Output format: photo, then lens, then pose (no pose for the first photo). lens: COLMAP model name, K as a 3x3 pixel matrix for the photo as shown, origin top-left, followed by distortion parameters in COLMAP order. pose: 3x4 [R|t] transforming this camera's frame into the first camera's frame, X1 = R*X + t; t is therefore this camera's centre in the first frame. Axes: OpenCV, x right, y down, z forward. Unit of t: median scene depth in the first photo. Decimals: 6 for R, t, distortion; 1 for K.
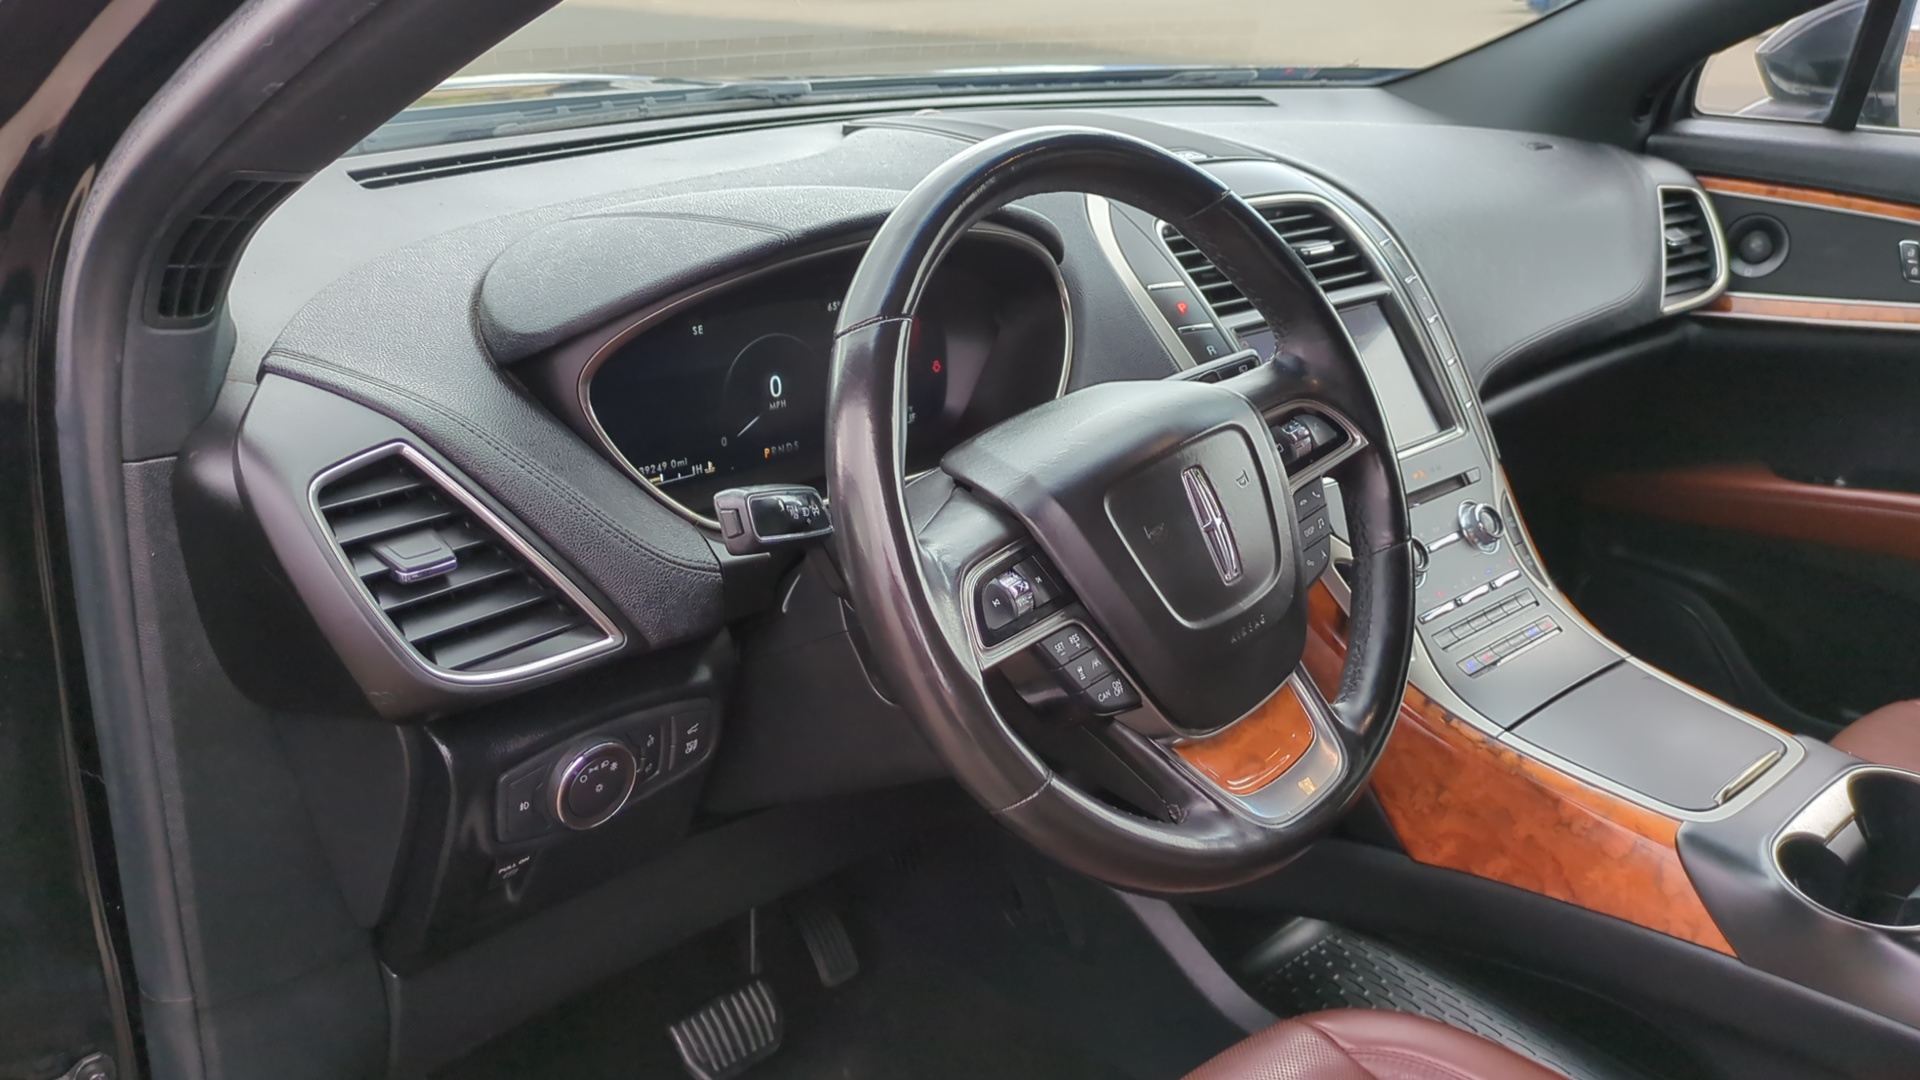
lens RADIAL K [[1653.8, 0, 981.0], [0, 1653.8, 565.6], [0, 0, 1]] dist [0.071506, -0.094638]
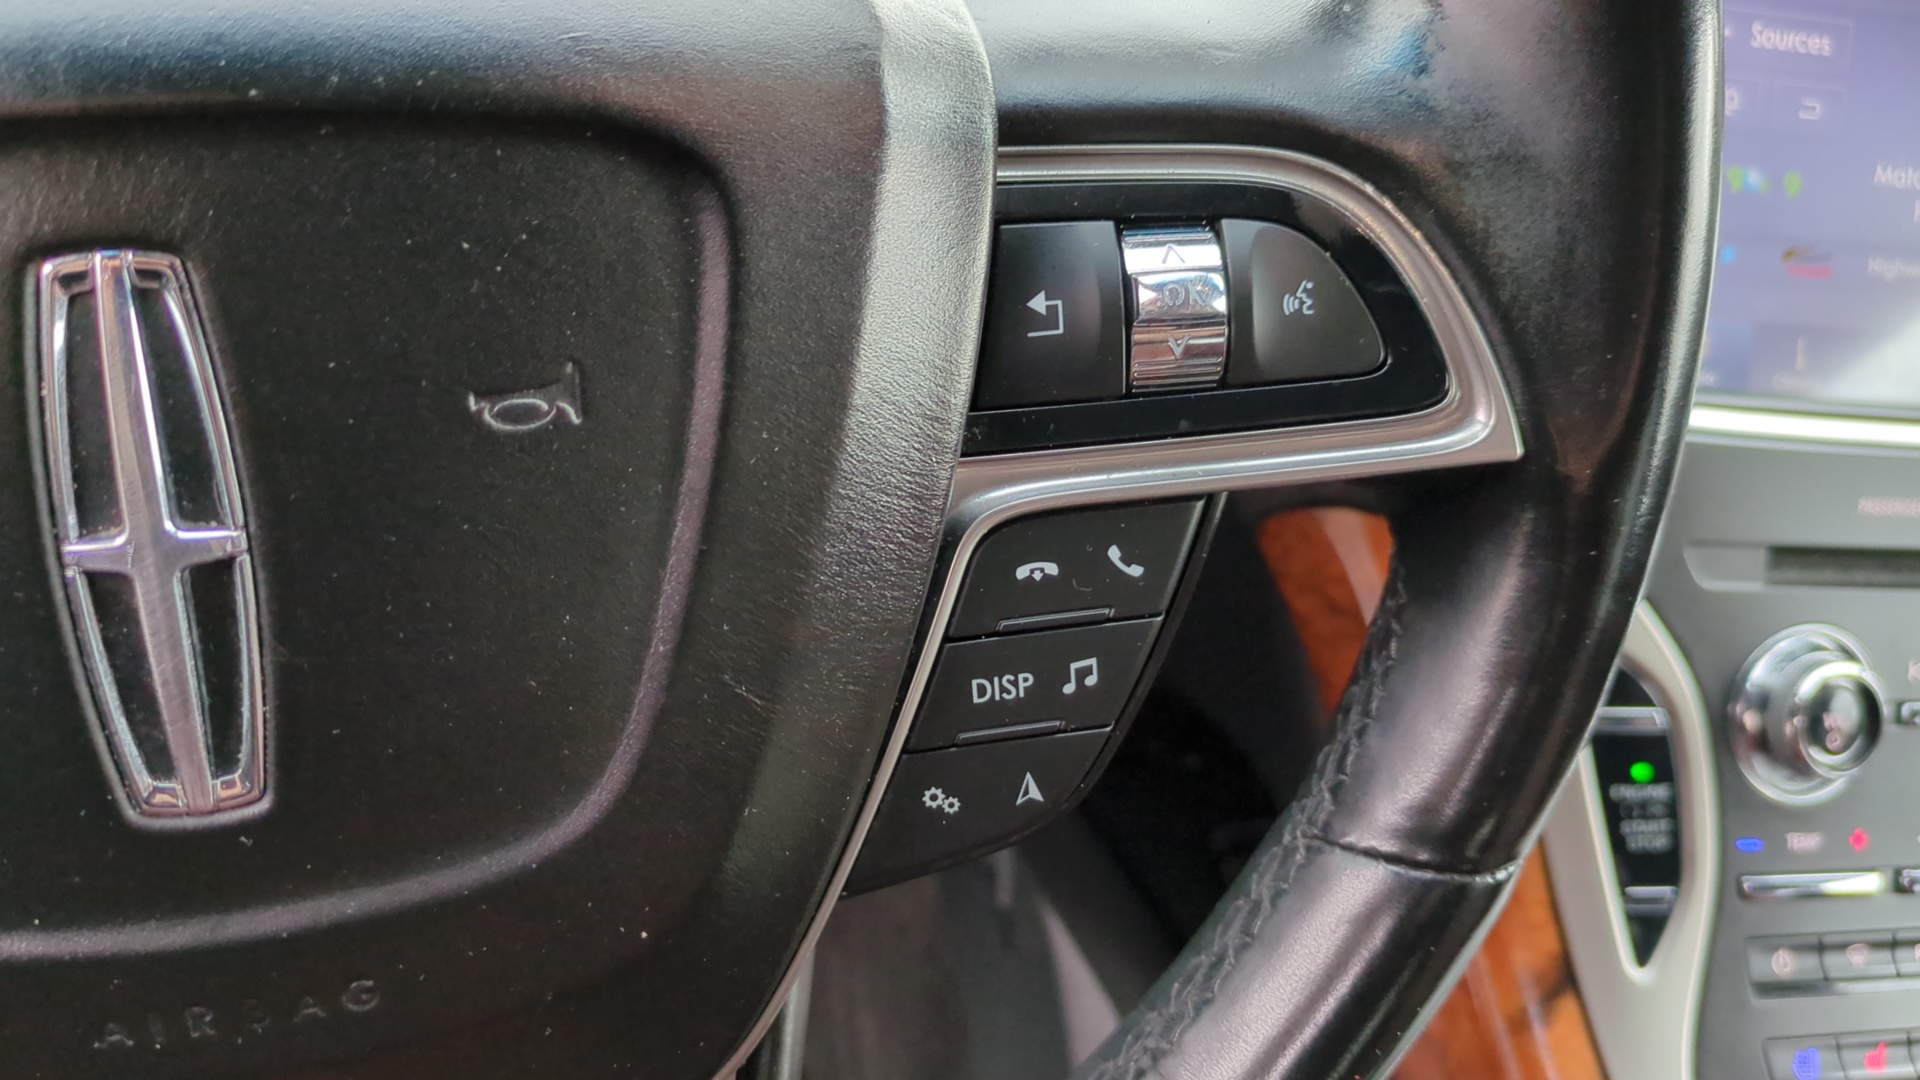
lens RADIAL K [[1653.8, 0, 972.8], [0, 1653.8, 554.6], [0, 0, 1]] dist [0.071506, -0.094638]
pose [[0.821121, 0.479623, -0.309389, 0.231629], [-0.367234, 0.858931, 0.356898, -0.108689], [0.436921, -0.179438, 0.881420, 0.702221]]
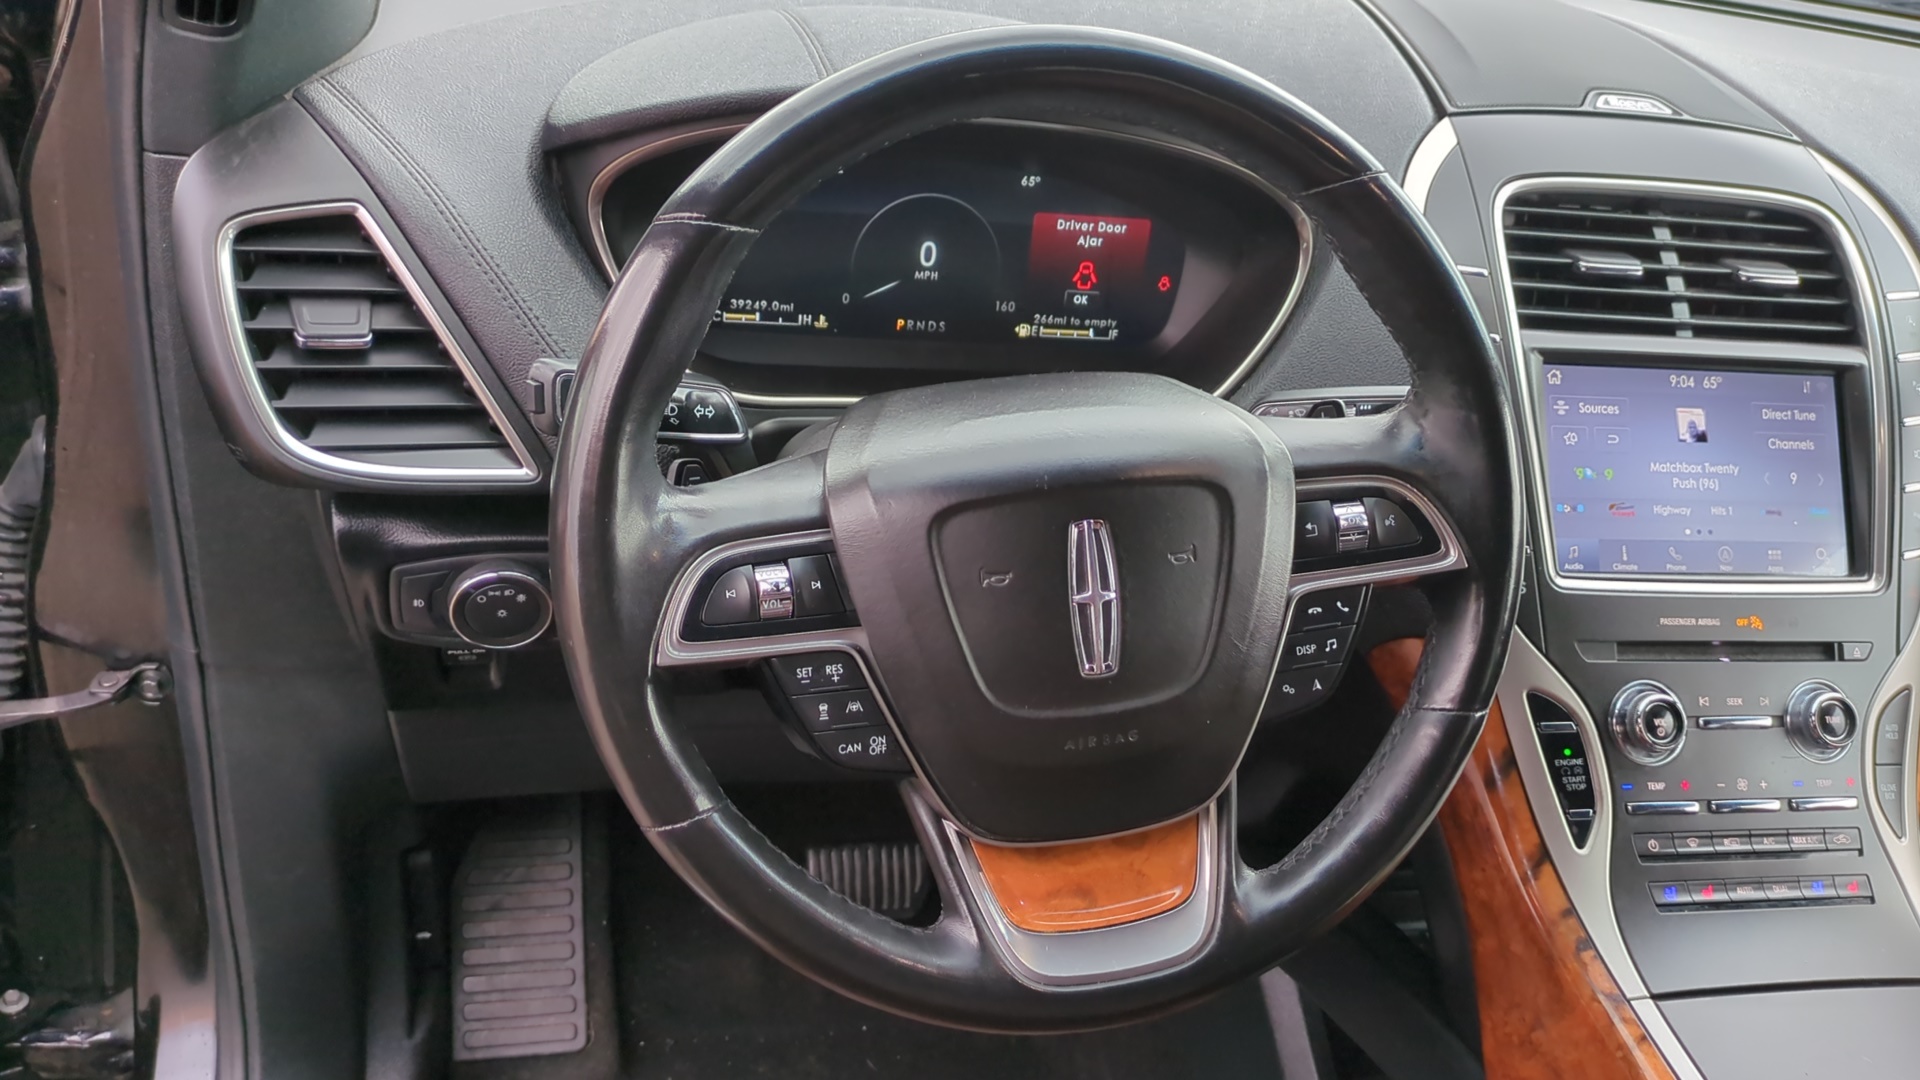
lens RADIAL K [[1653.8, 0, 962.1], [0, 1653.8, 559.8], [0, 0, 1]] dist [0.071506, -0.094638]
pose [[0.832833, 0.361167, -0.419461, 0.327072], [-0.306234, 0.931902, 0.194370, -0.138799], [0.461097, -0.033425, 0.886720, 0.240376]]
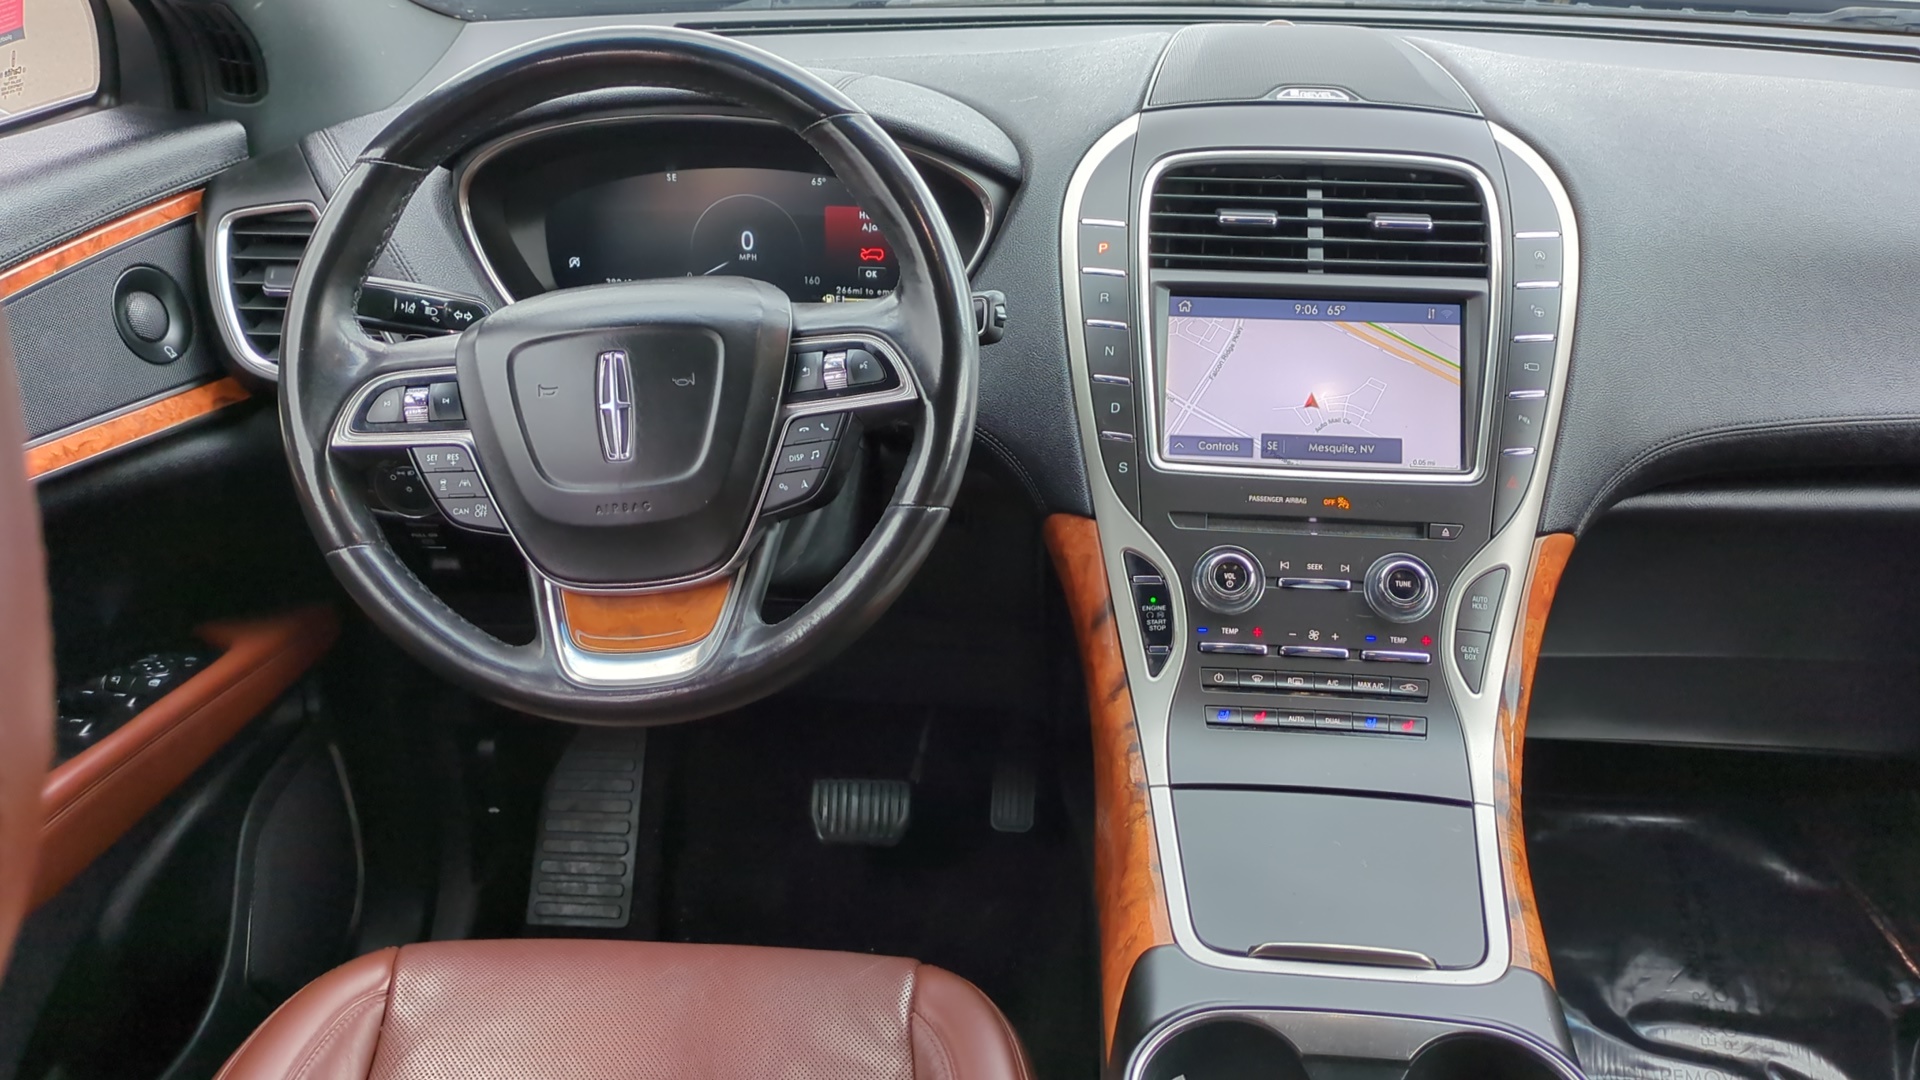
lens RADIAL K [[1653.8, 0, 959.8], [0, 1653.8, 557.3], [0, 0, 1]] dist [0.071506, -0.094638]
pose [[0.646204, 0.316197, -0.694578, 0.877565], [-0.269120, 0.946077, 0.180311, -0.153961], [0.714139, 0.070407, 0.696454, 0.330466]]
